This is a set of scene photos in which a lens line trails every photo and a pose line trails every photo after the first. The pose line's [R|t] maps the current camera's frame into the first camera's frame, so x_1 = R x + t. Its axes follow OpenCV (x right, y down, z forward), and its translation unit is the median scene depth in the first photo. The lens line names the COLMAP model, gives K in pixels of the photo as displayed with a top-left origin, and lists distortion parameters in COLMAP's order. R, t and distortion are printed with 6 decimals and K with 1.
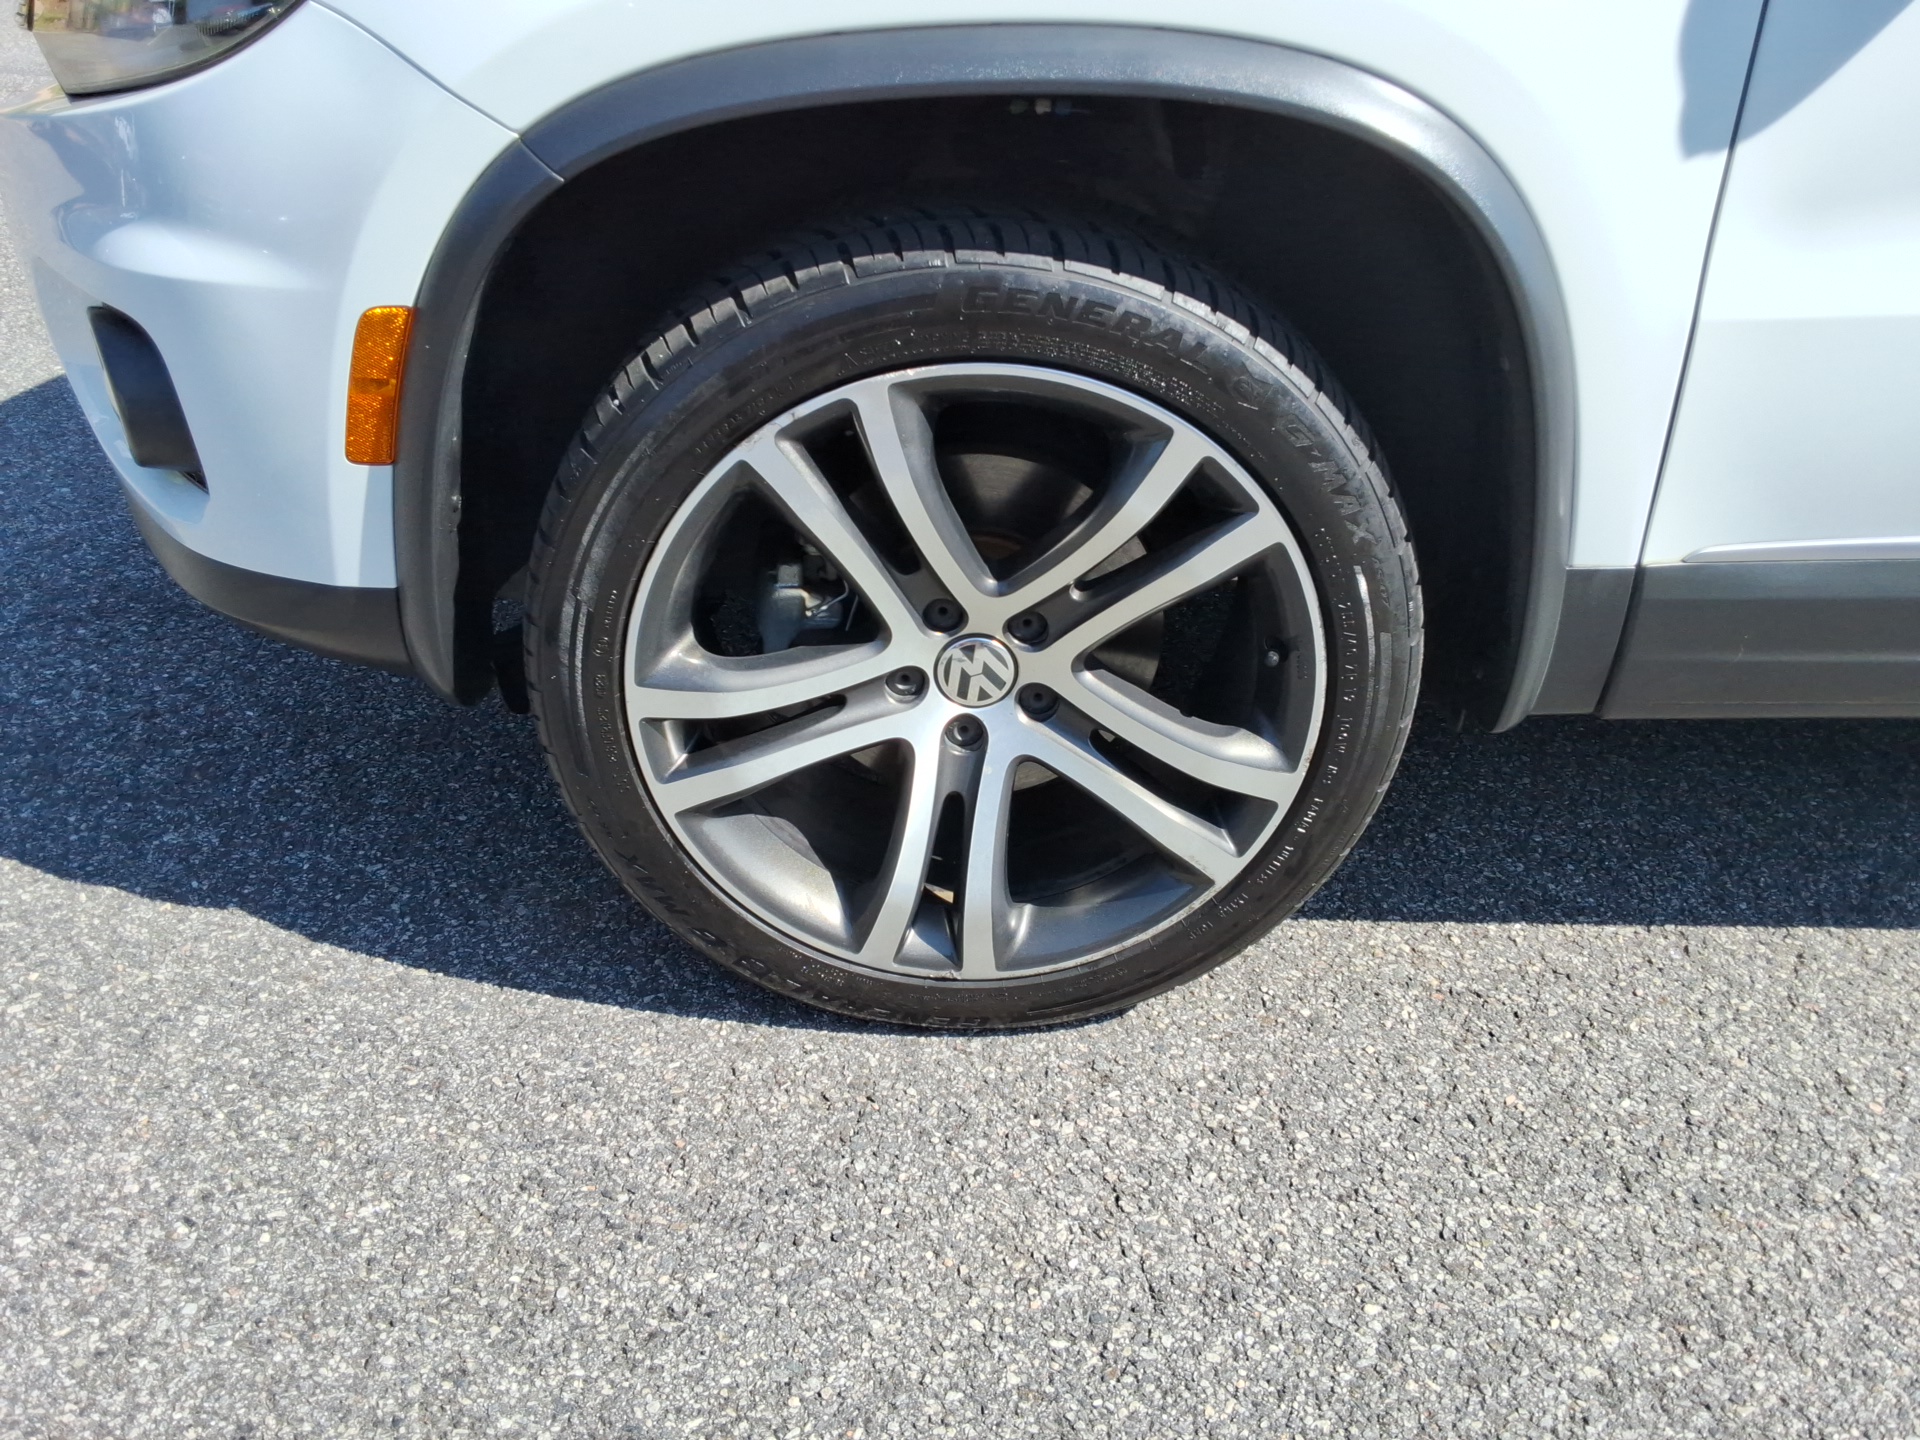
lens RADIAL K [[1545.7, 0, 976.8], [0, 1545.7, 700.1], [0, 0, 1]] dist [0.110636, -0.172787]
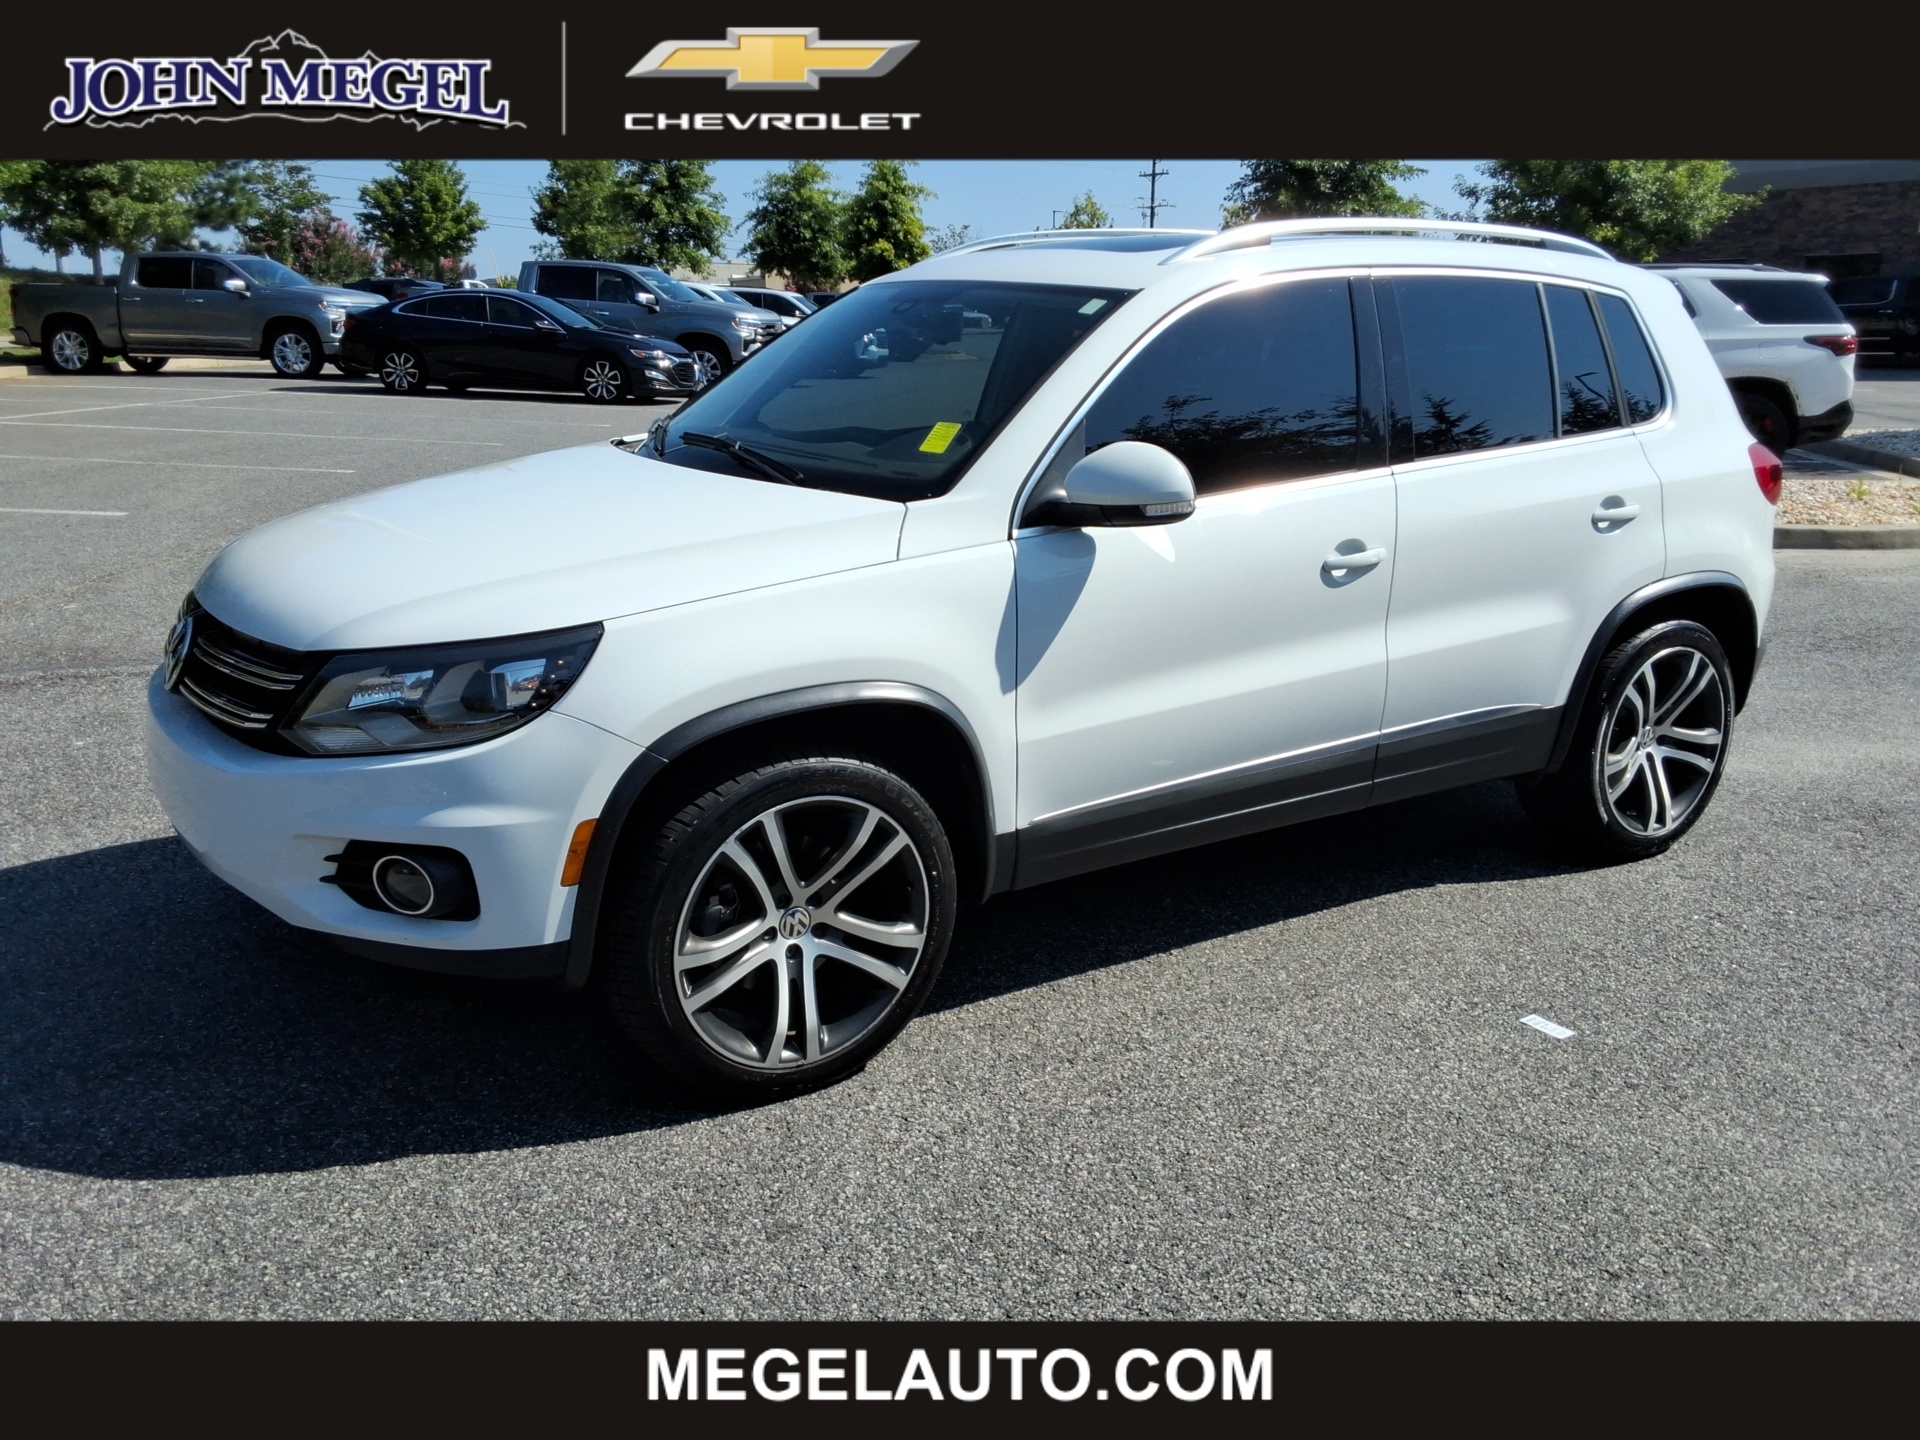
lens RADIAL K [[1545.7, 0, 987.0], [0, 1545.7, 694.5], [0, 0, 1]] dist [0.110636, -0.172787]
pose [[0.843517, -0.139439, 0.518686, -0.968476], [0.265585, 0.947673, -0.177146, 0.153306], [-0.466844, 0.287181, 0.836411, -1.280102]]
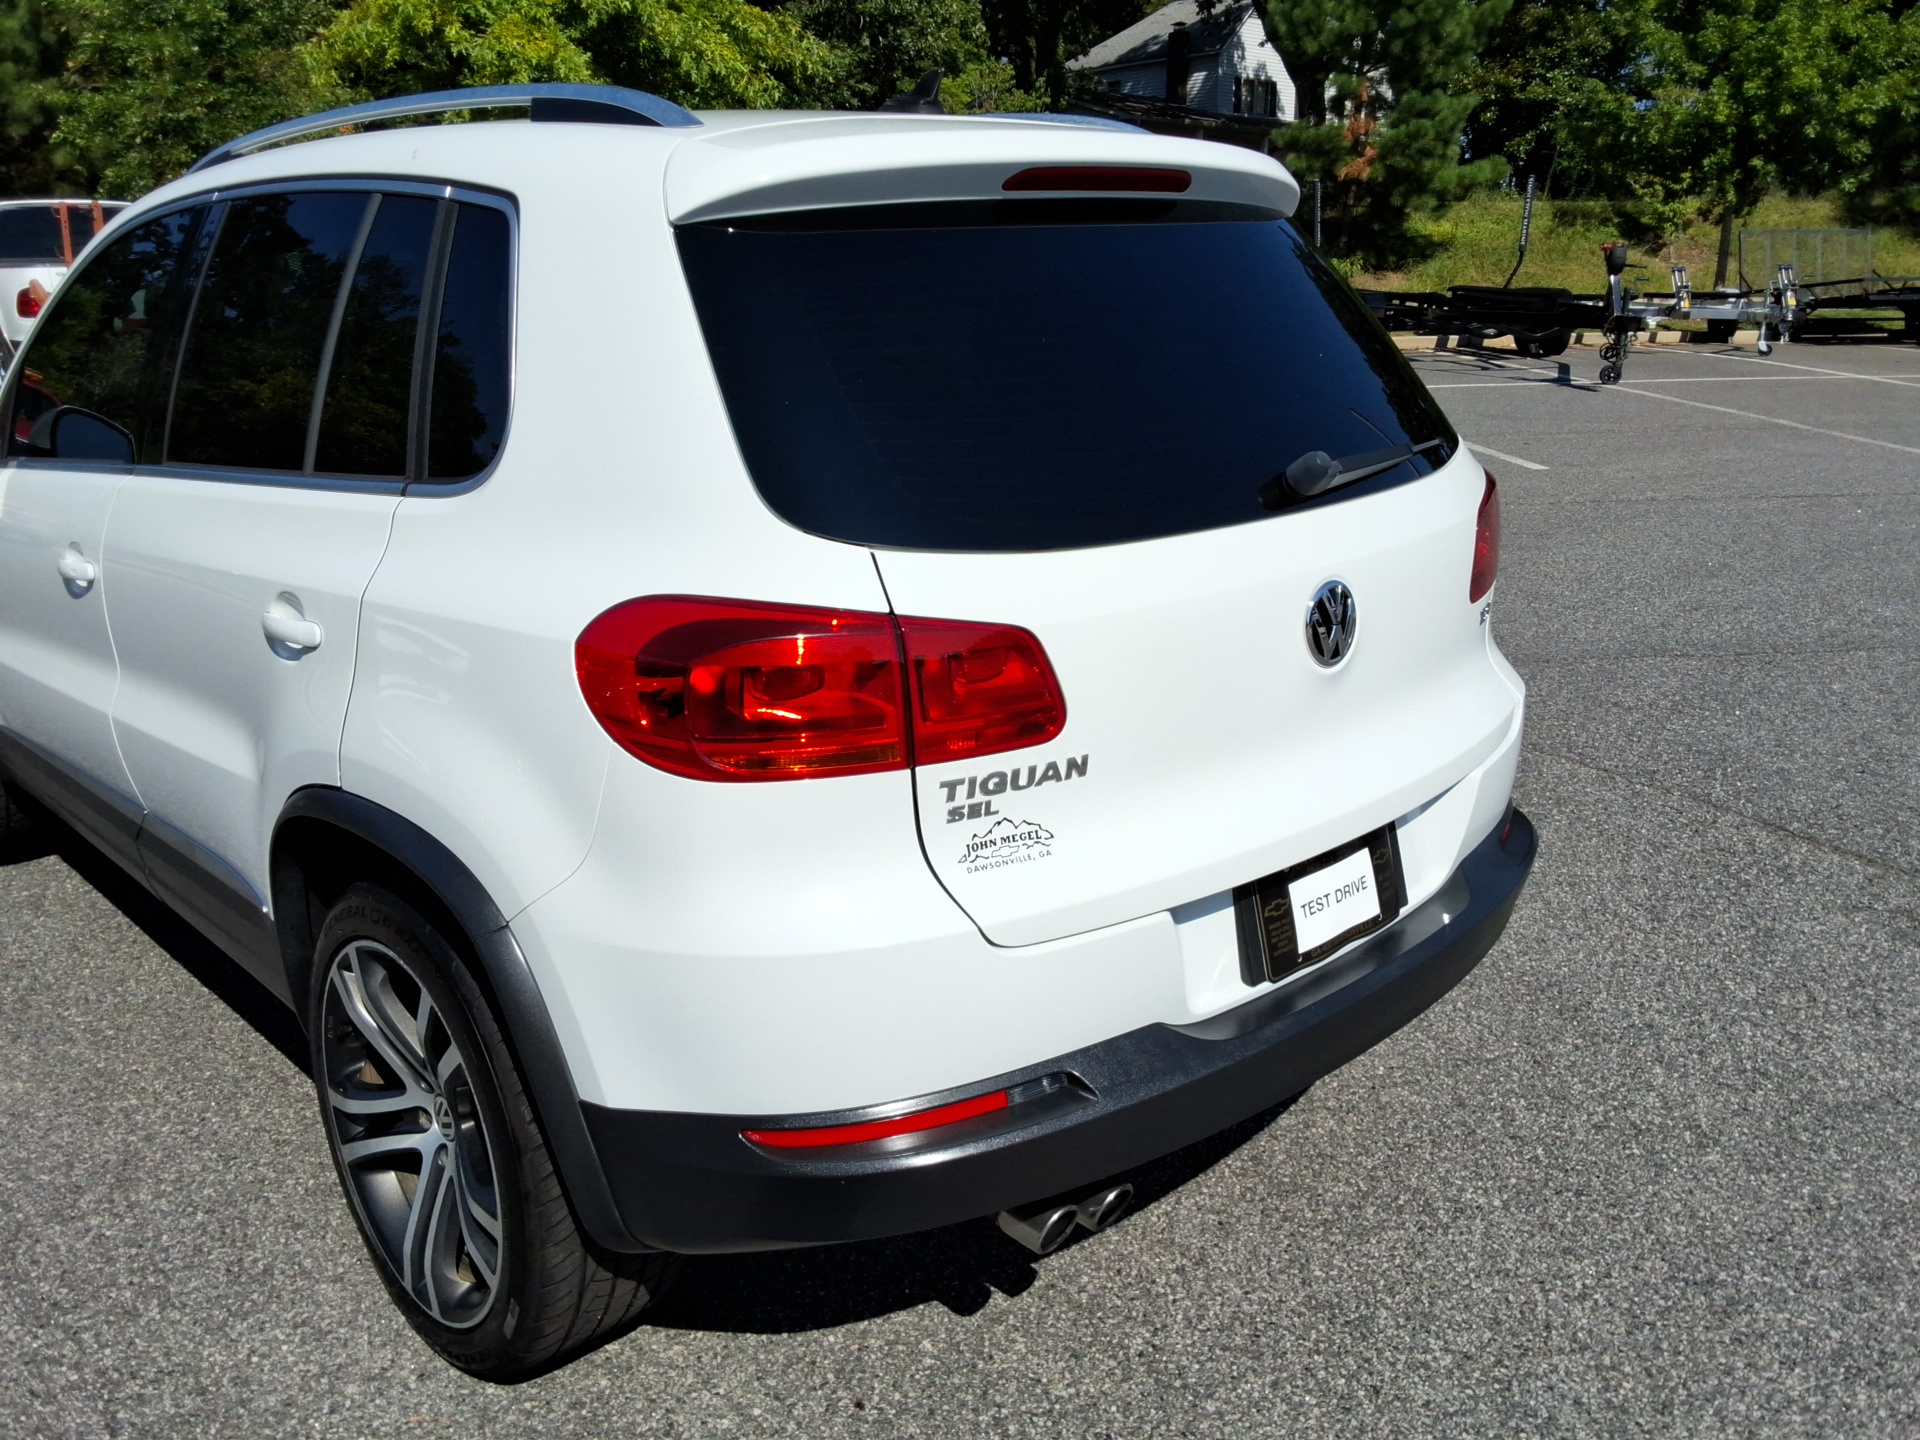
lens RADIAL K [[1545.7, 0, 972.4], [0, 1545.7, 700.4], [0, 0, 1]] dist [0.110636, -0.172787]
pose [[0.677319, 0.168465, -0.716142, 3.788355], [-0.332542, 0.938416, -0.093762, -0.464899], [0.656243, 0.301654, 0.691629, 0.101587]]
